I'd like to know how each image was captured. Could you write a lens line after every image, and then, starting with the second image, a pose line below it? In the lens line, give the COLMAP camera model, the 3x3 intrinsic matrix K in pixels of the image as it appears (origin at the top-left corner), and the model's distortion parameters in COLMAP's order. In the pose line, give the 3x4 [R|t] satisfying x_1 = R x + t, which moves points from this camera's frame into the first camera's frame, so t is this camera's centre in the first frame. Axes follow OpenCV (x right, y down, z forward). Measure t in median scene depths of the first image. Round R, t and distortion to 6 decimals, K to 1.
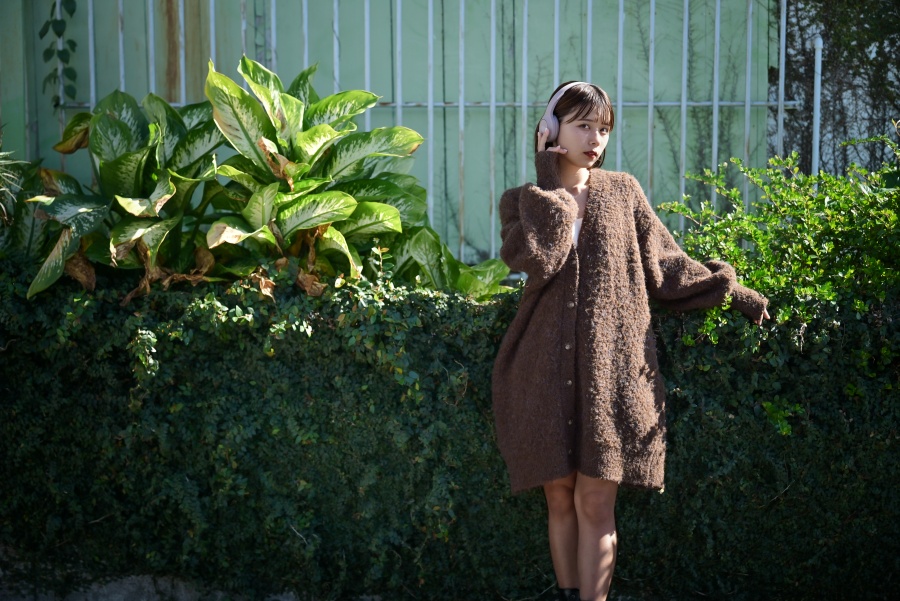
lens RADIAL K [[1274.6, 0, 450.0], [0, 1274.6, 300.5], [0, 0, 1]] dist [-0.000542, -0.148315]
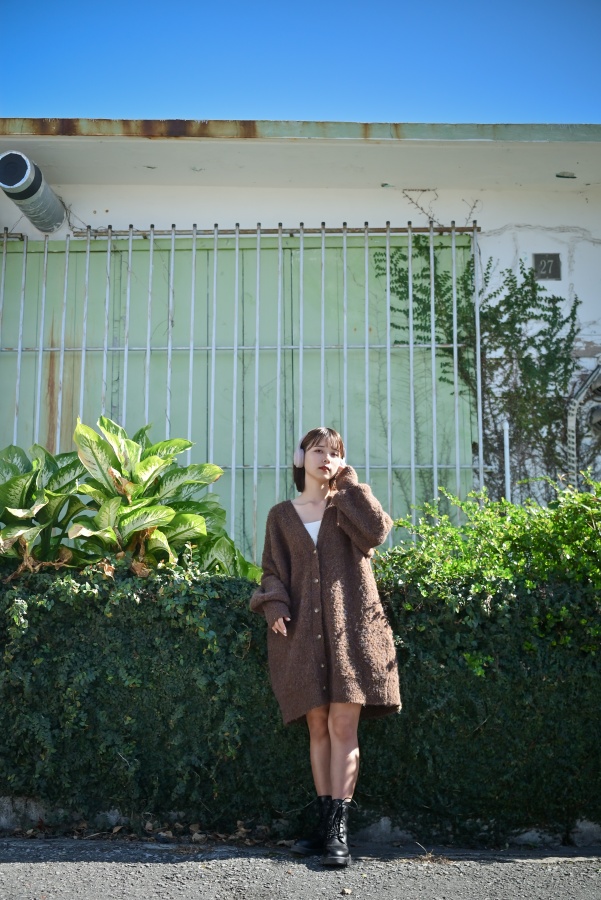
lens RADIAL K [[1083.3, 0, 300.5], [0, 1083.3, 450.0], [0, 0, 1]] dist [-0.032505, -0.030174]
pose [[0.999764, 0.009993, 0.019278, 0.041618], [-0.004291, 0.961227, -0.275726, 0.184773], [-0.021286, 0.275579, 0.961043, -0.180154]]
